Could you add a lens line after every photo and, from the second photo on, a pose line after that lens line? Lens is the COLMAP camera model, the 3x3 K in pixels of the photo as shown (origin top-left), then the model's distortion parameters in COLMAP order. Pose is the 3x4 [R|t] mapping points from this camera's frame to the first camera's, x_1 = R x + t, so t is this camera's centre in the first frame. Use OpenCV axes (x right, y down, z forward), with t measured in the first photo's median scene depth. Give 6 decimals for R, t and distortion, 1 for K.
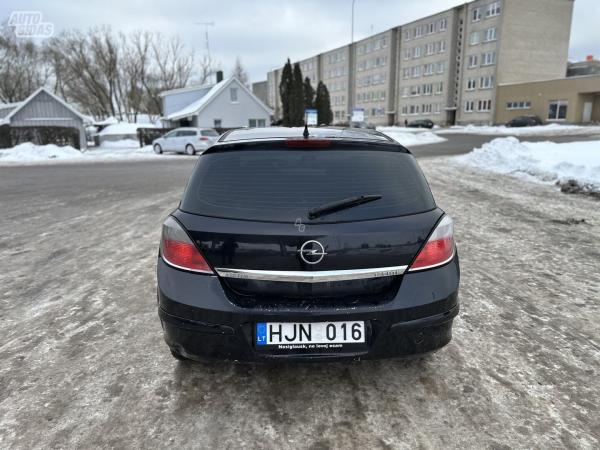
lens RADIAL K [[414.7, 0, 300.1], [0, 414.7, 225.7], [0, 0, 1]] dist [0.045097, -0.045400]
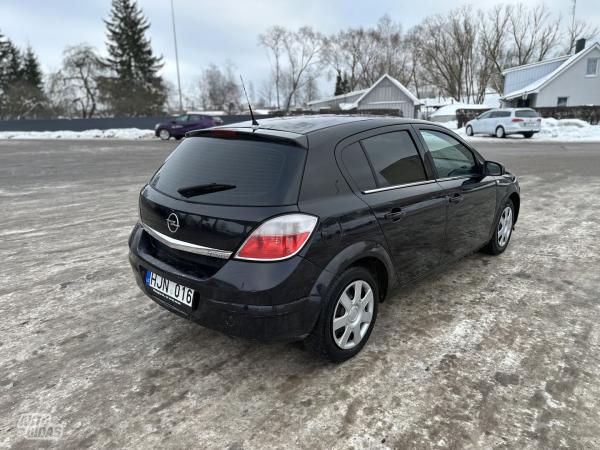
lens RADIAL K [[414.7, 0, 305.1], [0, 414.7, 226.8], [0, 0, 1]] dist [0.045097, -0.045400]
pose [[0.715099, 0.181410, -0.675073, 0.055503], [-0.149425, 0.983086, 0.105897, -0.005562], [0.682866, 0.025146, 0.730111, 0.017566]]
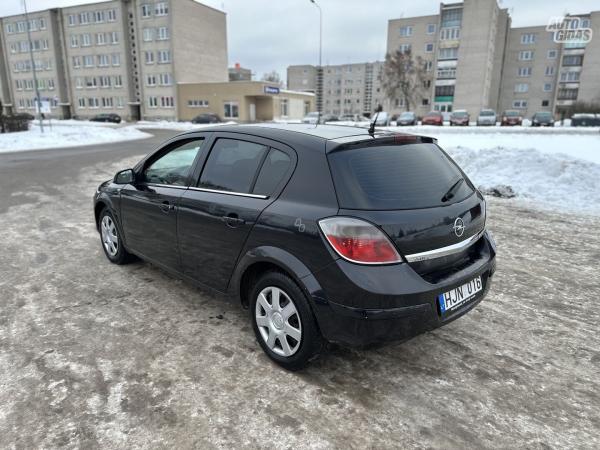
lens RADIAL K [[414.7, 0, 298.4], [0, 414.7, 228.3], [0, 0, 1]] dist [0.045097, -0.045400]
pose [[0.752611, -0.150725, 0.640983, -0.054329], [0.140139, 0.987812, 0.067736, -0.003985], [-0.643380, 0.038848, 0.764560, 0.017195]]
